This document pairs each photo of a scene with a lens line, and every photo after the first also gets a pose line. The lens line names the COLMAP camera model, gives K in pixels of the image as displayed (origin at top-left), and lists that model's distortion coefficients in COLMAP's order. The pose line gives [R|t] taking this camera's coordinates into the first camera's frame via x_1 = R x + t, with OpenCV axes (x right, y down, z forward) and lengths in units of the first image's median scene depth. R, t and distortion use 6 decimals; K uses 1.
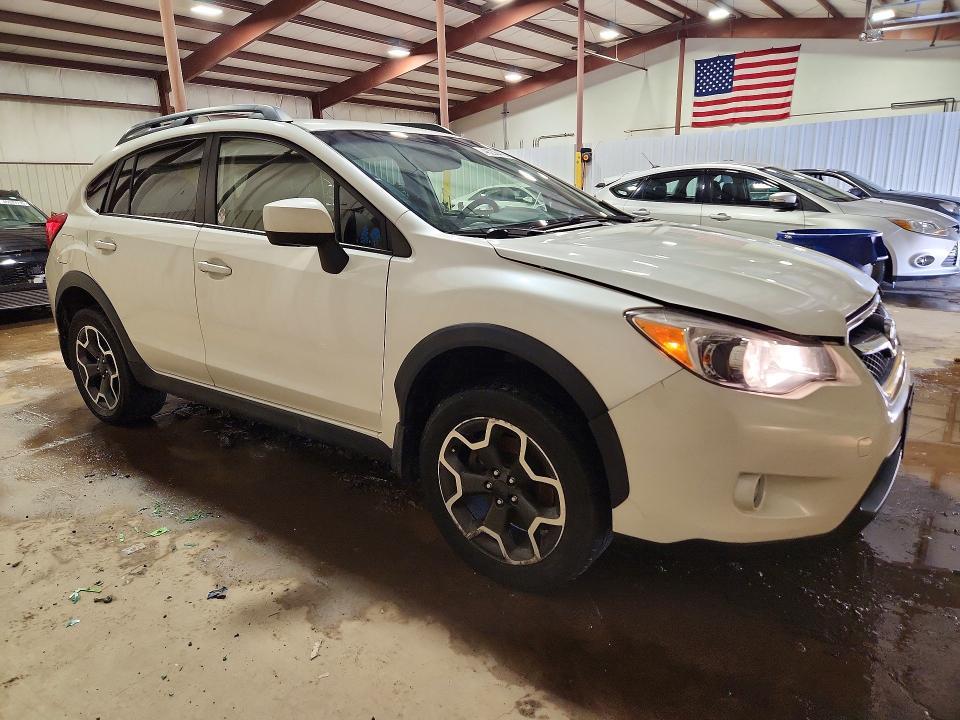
lens RADIAL K [[644.6, 0, 476.9], [0, 644.6, 356.6], [0, 0, 1]] dist [0.030029, -0.008554]
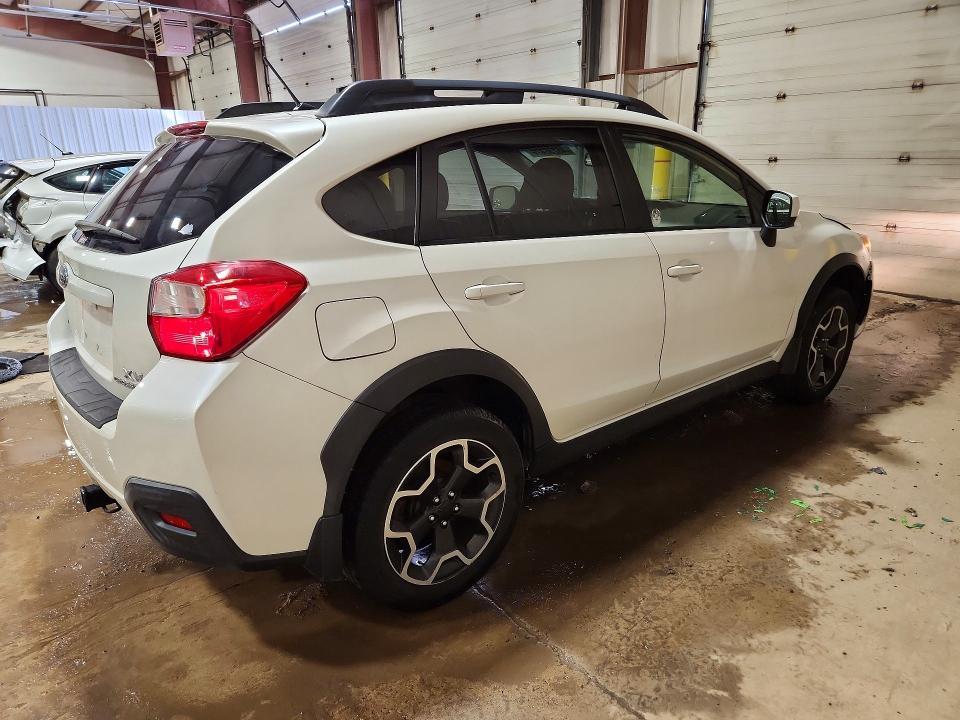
lens RADIAL K [[644.6, 0, 480.0], [0, 644.6, 358.2], [0, 0, 1]] dist [0.030029, -0.008554]
pose [[0.213345, -0.258737, 0.942093, -1.614269], [0.241905, 0.948257, 0.205648, -0.323829], [-0.946555, 0.184023, 0.264896, 1.214021]]
